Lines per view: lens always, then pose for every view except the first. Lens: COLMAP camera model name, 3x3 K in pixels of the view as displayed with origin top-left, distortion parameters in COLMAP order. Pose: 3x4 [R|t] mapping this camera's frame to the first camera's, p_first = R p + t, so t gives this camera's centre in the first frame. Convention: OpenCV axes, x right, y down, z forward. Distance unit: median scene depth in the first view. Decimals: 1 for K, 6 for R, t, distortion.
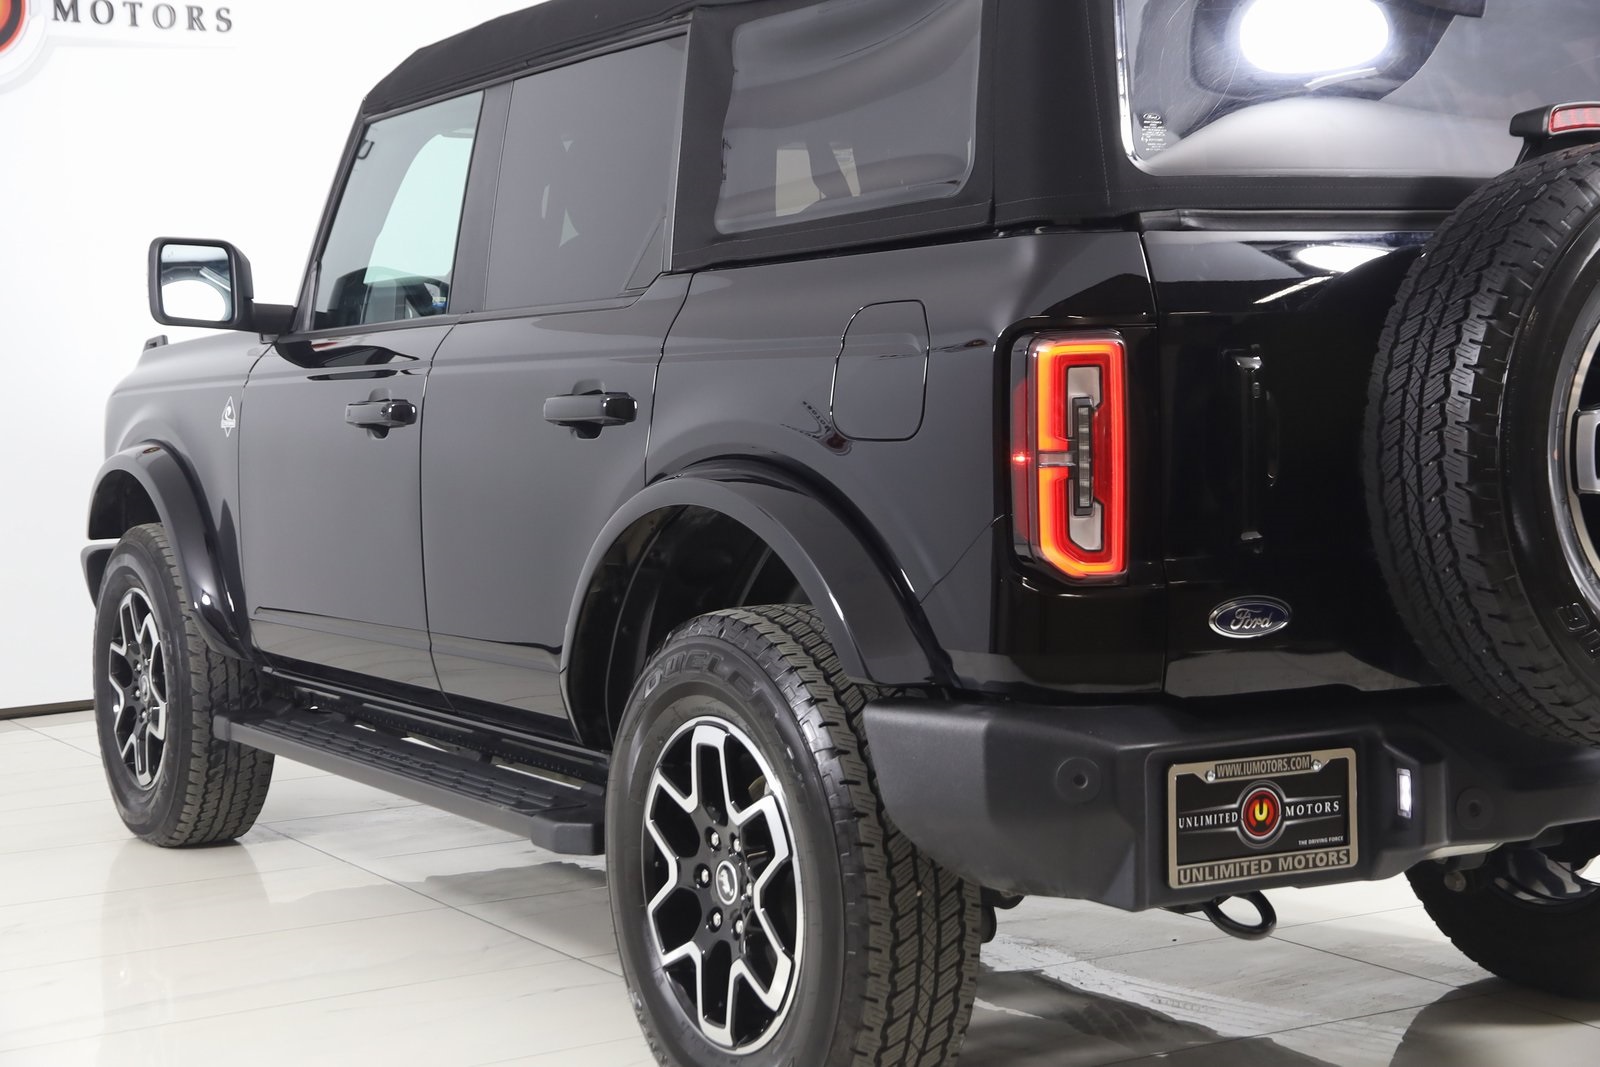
lens RADIAL K [[2641.1, 0, 776.6], [0, 2641.1, 540.1], [0, 0, 1]] dist [0.151514, 0.000000]
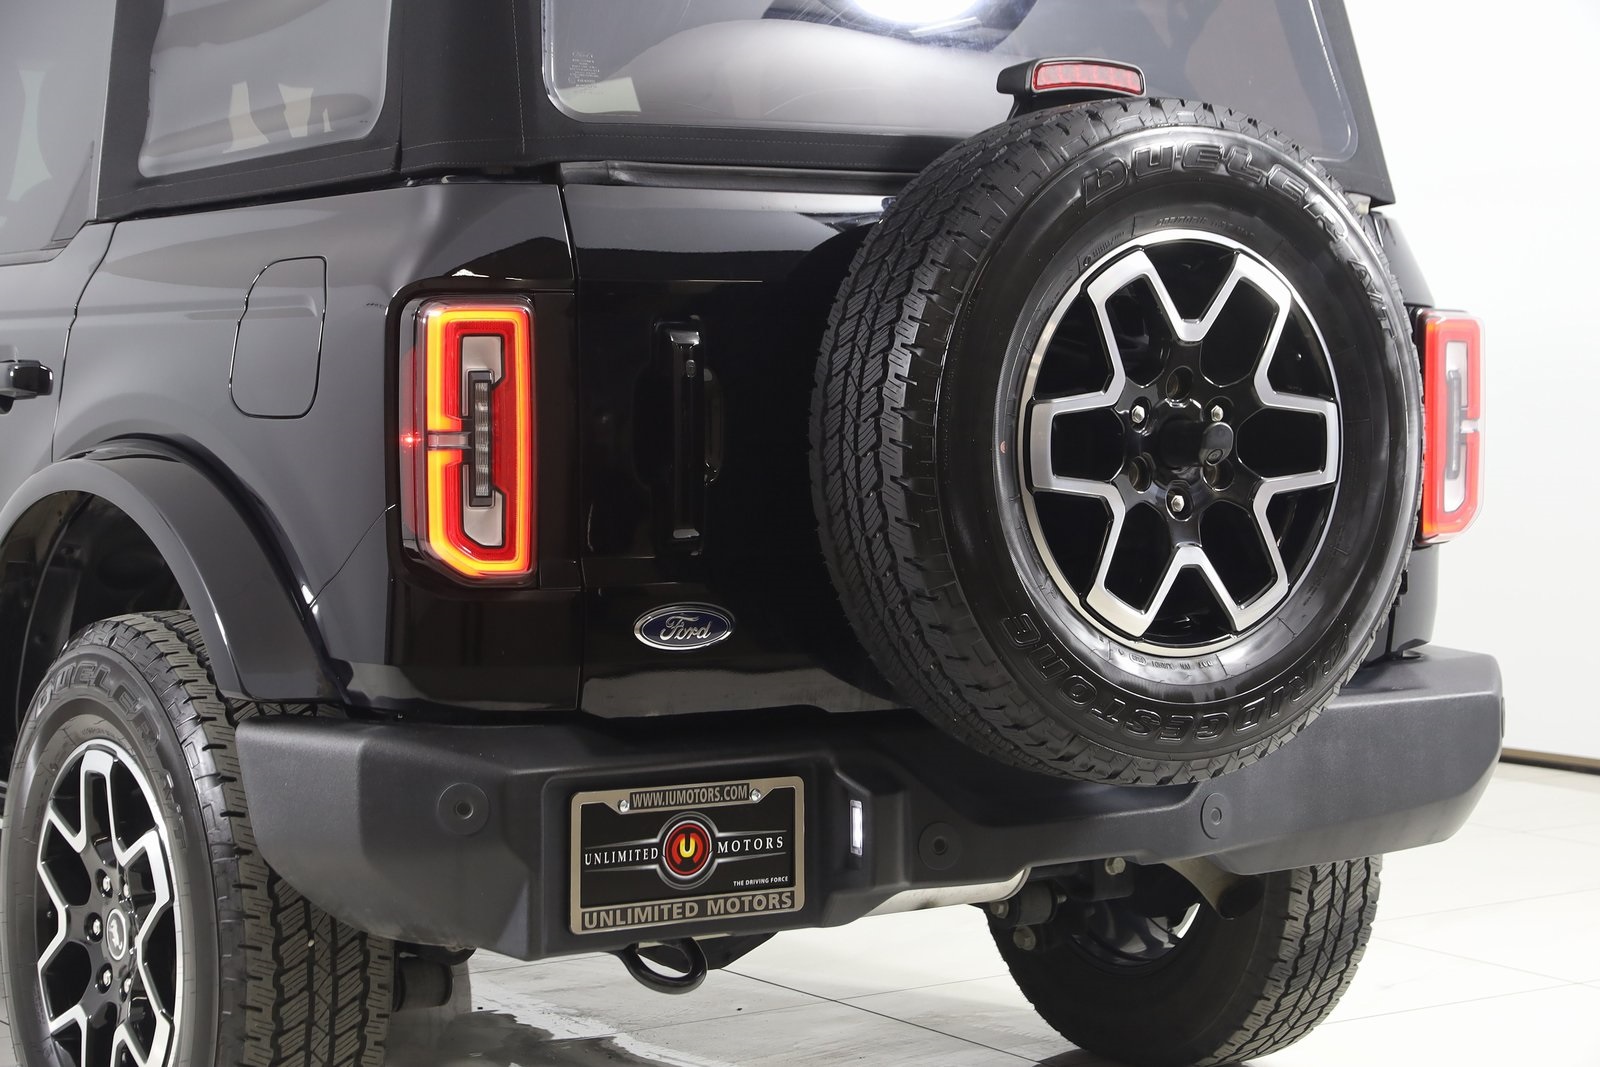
lens RADIAL K [[3112.3, 0, 830.0], [0, 3112.3, 531.8], [0, 0, 1]] dist [0.160181, 0.000000]
pose [[0.997131, 0.016651, 0.073841, 0.150924], [-0.015778, 0.999799, -0.012396, 0.009784], [-0.074033, 0.011195, 0.997193, -0.033178]]
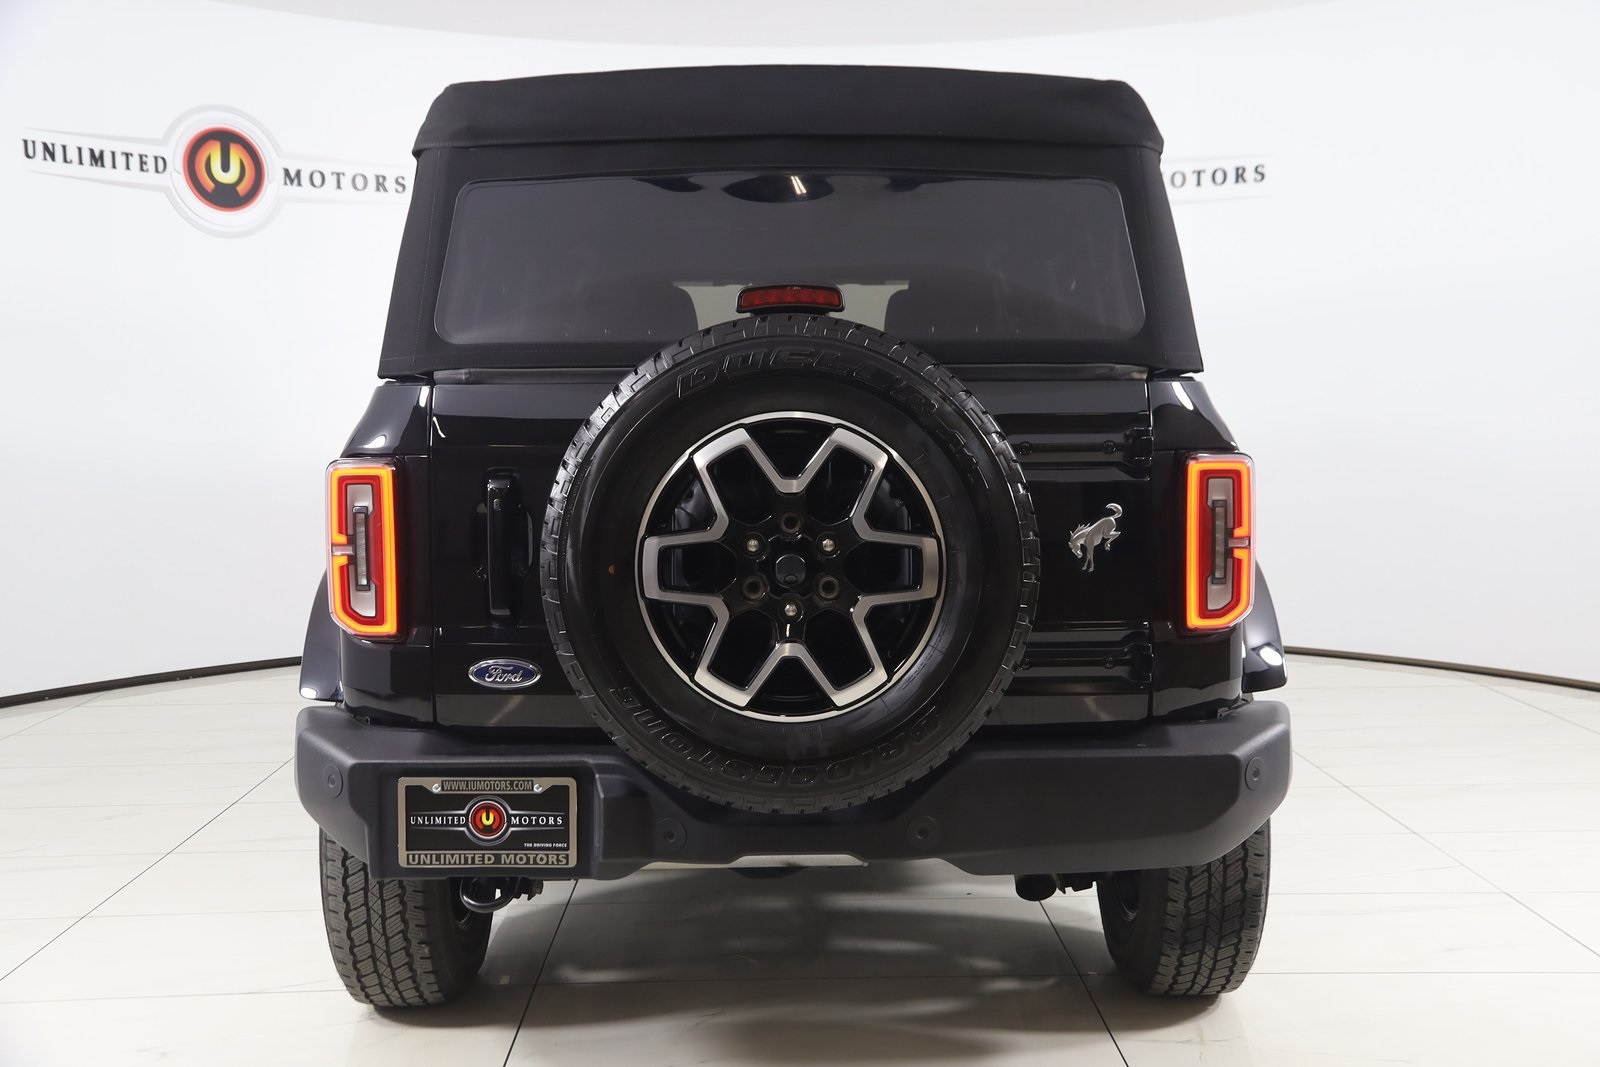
lens RADIAL K [[1705.2, 0, 803.5], [0, 1705.2, 536.6], [0, 0, 1]] dist [0.047359, 0.000000]
pose [[0.863547, 0.051350, -0.501647, 0.744459], [-0.042484, 0.998673, 0.029094, -0.071922], [0.502476, -0.003812, 0.864583, 0.332049]]
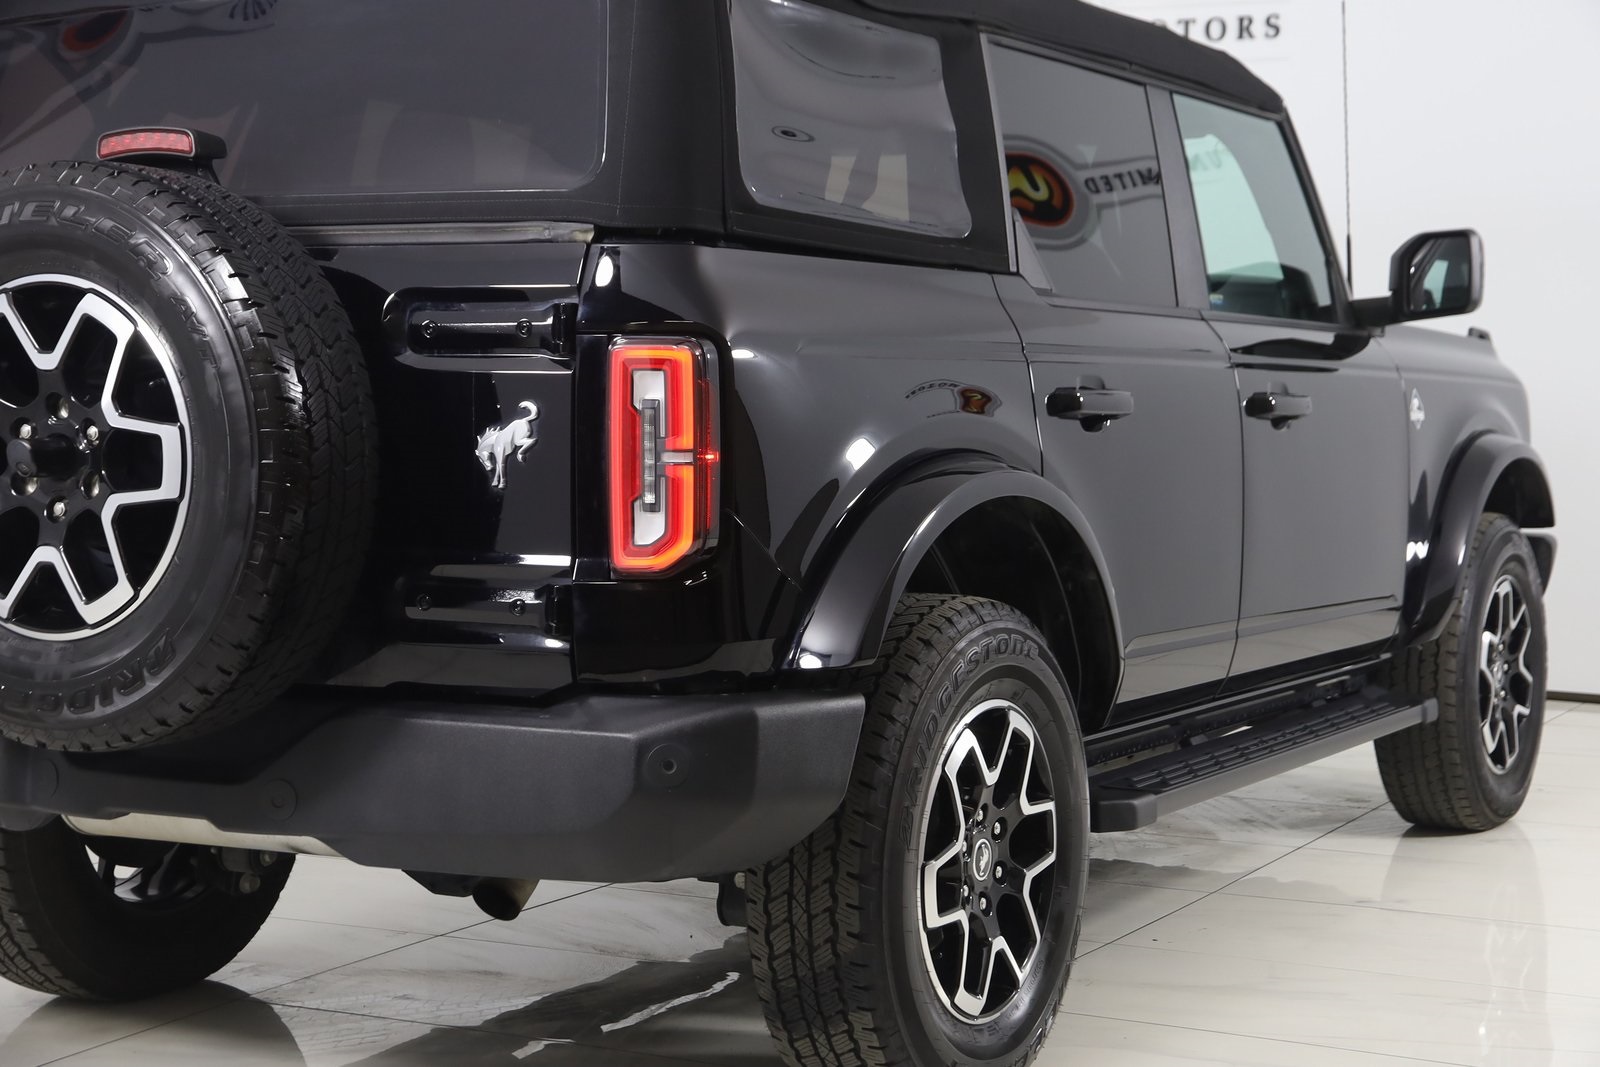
lens RADIAL K [[2641.1, 0, 812.6], [0, 2641.1, 533.1], [0, 0, 1]] dist [0.151514, 0.000000]
pose [[0.503738, 0.071858, -0.860863, 1.398704], [-0.069383, 0.996680, 0.042595, -0.070614], [0.861066, 0.038272, 0.507052, 0.732988]]
